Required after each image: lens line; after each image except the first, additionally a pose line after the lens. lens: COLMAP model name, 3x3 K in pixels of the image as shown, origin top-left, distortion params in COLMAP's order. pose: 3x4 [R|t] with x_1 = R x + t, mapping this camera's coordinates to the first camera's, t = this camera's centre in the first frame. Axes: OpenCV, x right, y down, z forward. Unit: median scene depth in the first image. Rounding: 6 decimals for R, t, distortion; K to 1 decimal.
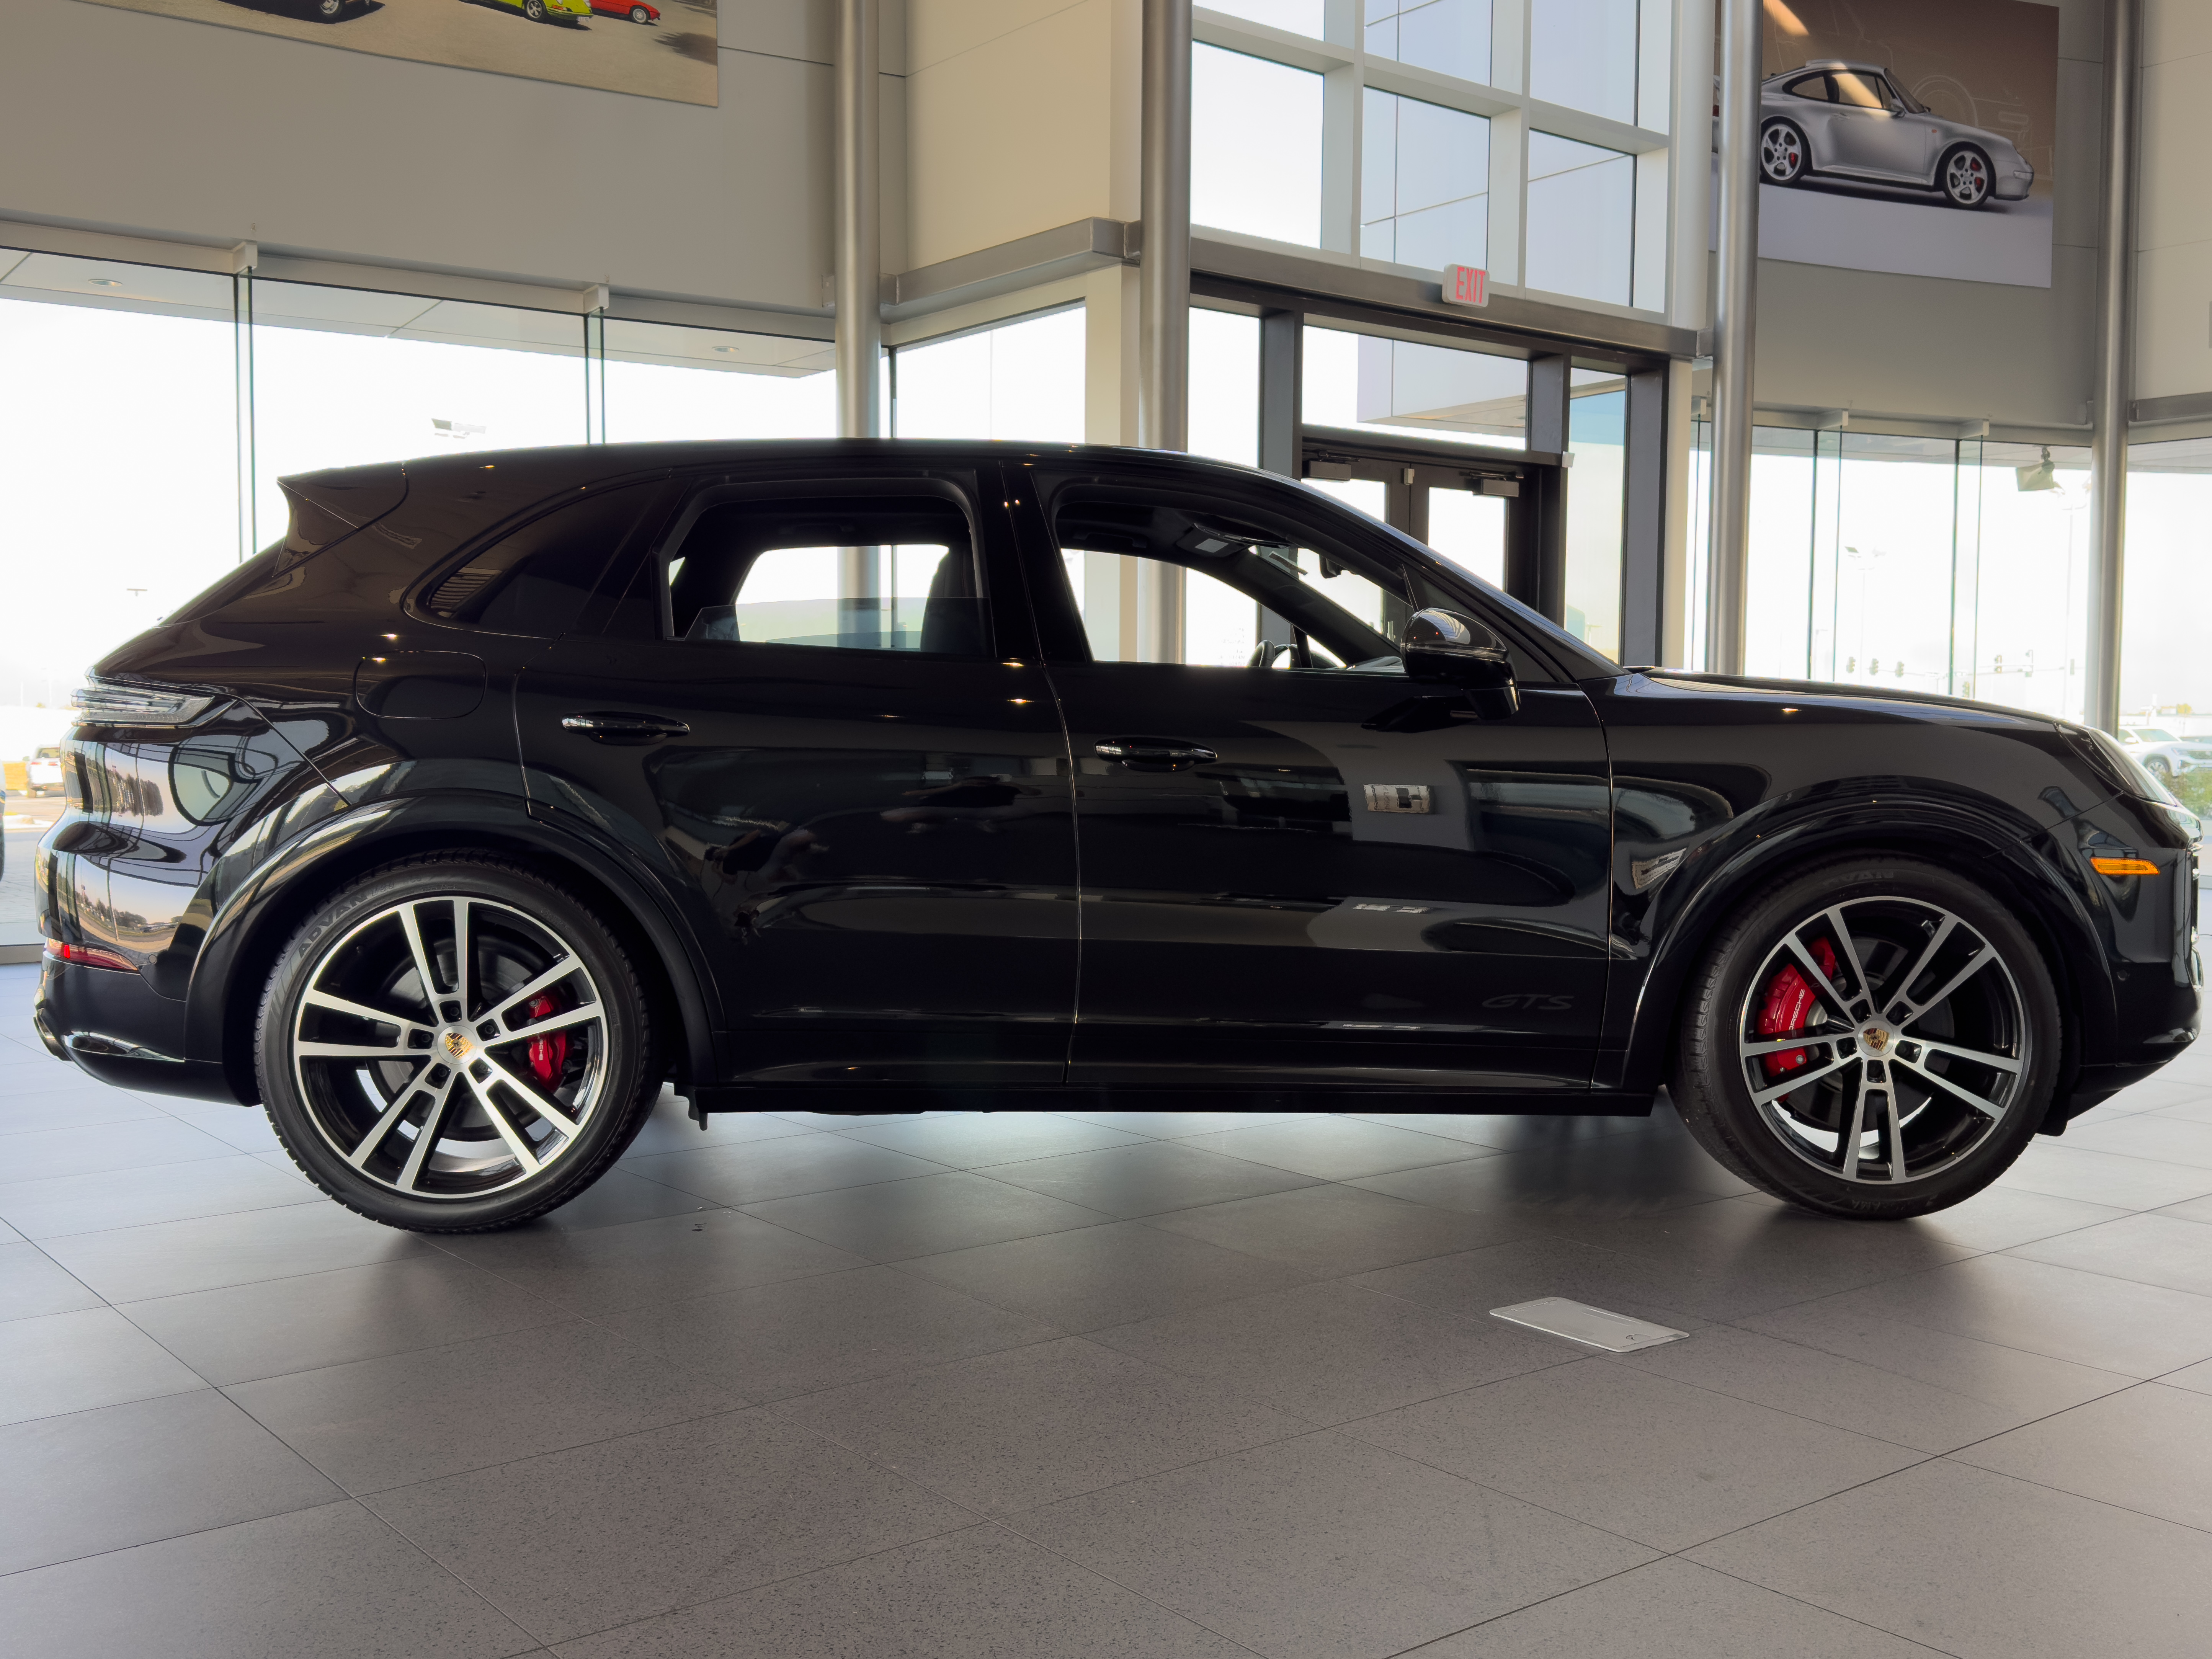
lens RADIAL K [[2208.7, 0, 1106.0], [0, 2208.7, 829.5], [0, 0, 1]] dist [0.150363, -0.334139]
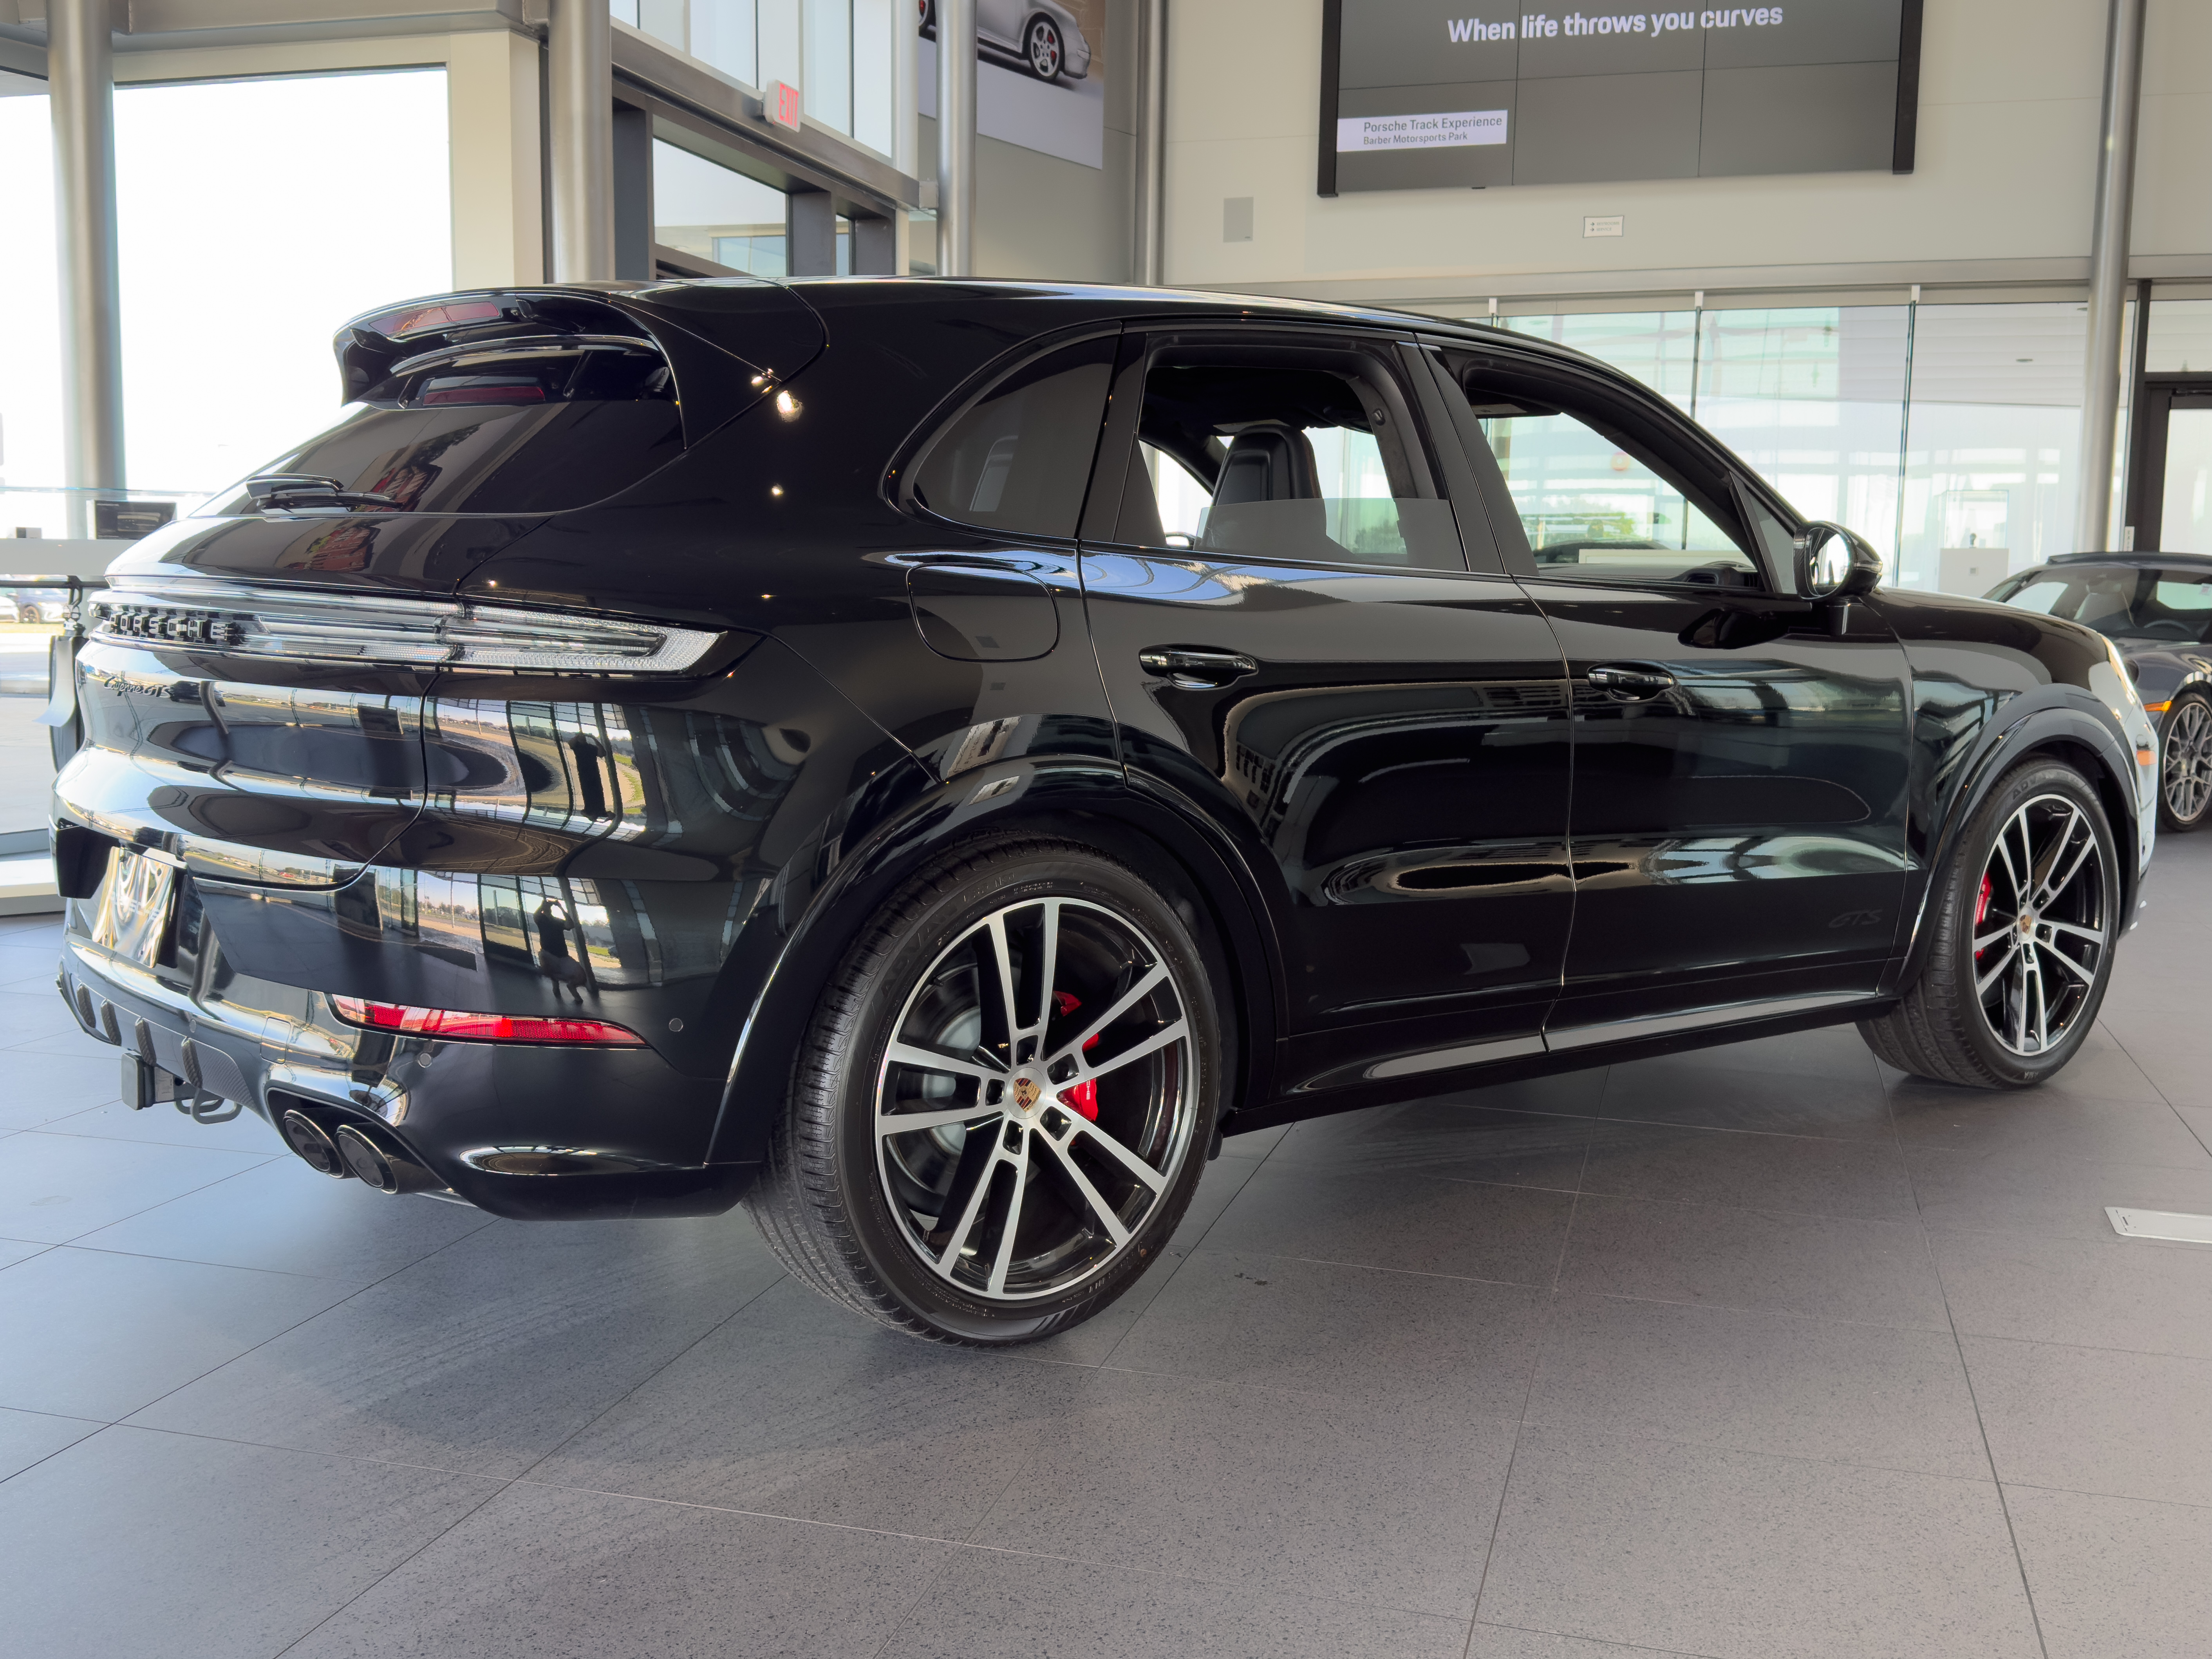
lens RADIAL K [[2208.8, 0, 1106.0], [0, 2208.8, 829.5], [0, 0, 1]] dist [0.150363, -0.334139]
pose [[0.815960, -0.059036, 0.575086, -0.659150], [0.013244, 0.996420, 0.083497, -0.051076], [-0.577956, -0.060514, 0.813821, 0.366659]]
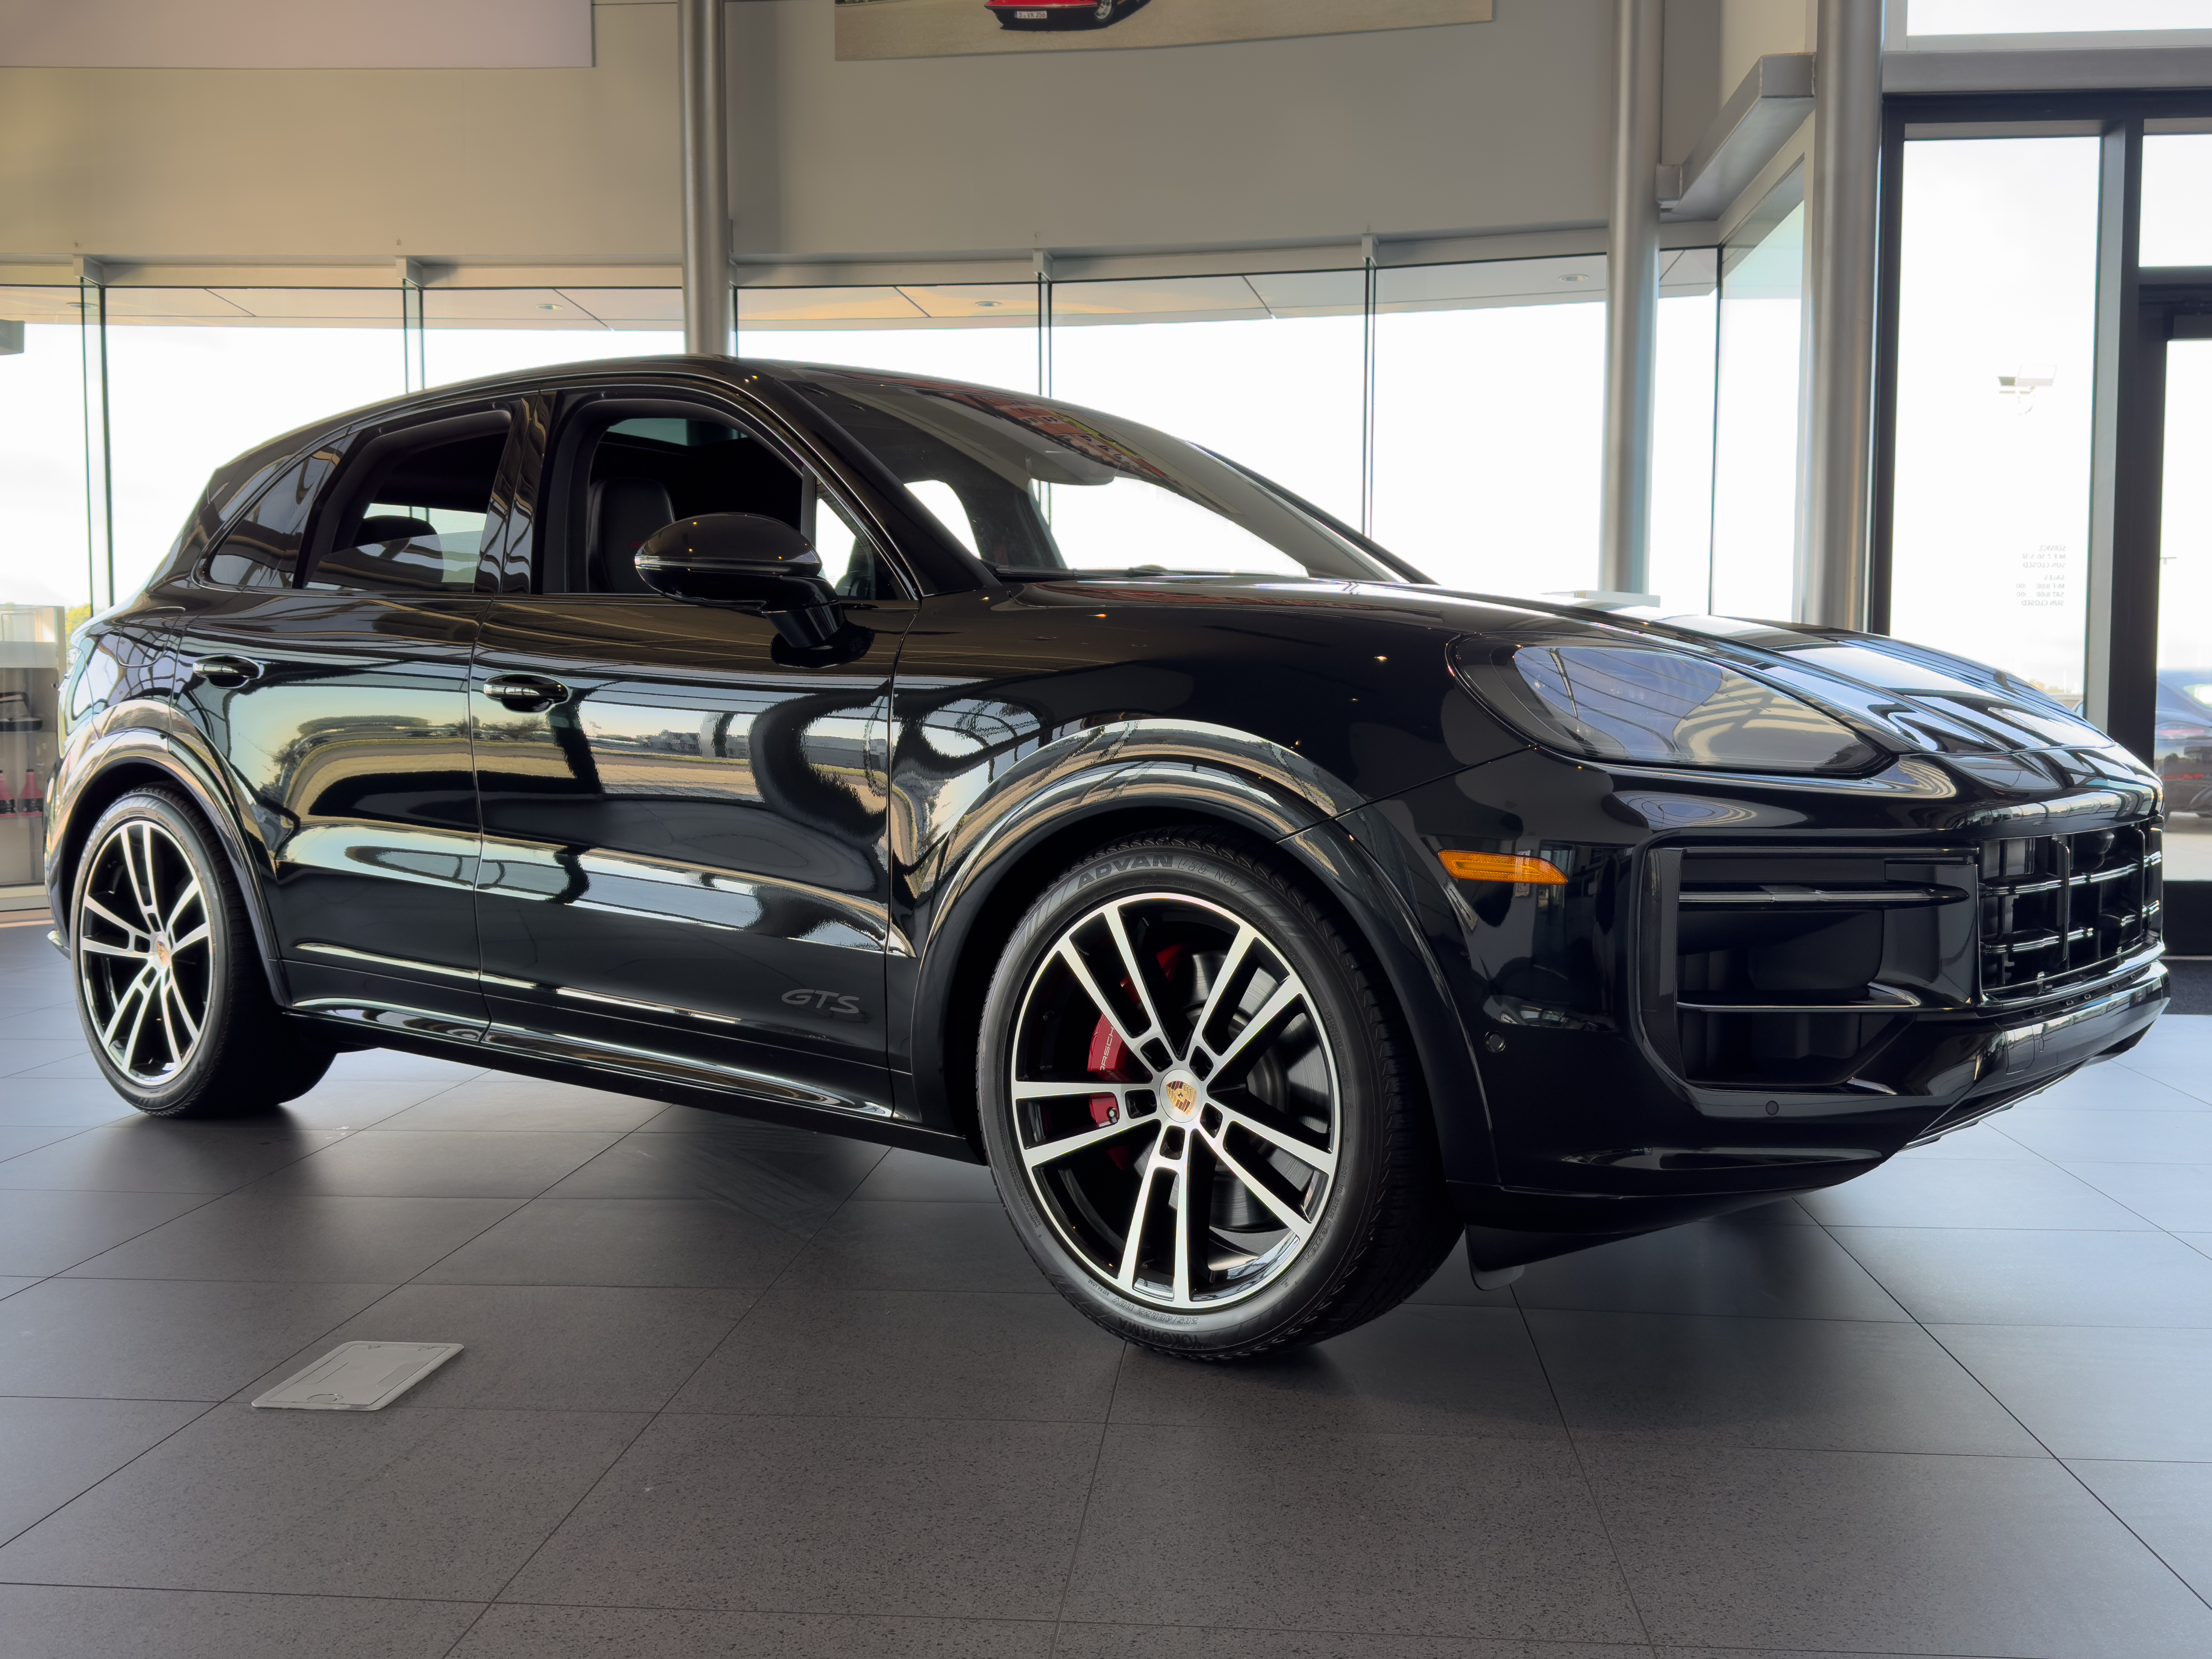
lens RADIAL K [[2124.8, 0, 1106.0], [0, 2124.8, 829.5], [0, 0, 1]] dist [0.291448, -0.602344]
pose [[0.720073, 0.036244, -0.692951, 0.789041], [-0.025980, 0.999343, 0.025272, -0.006602], [0.693412, -0.000194, 0.720541, 0.503039]]
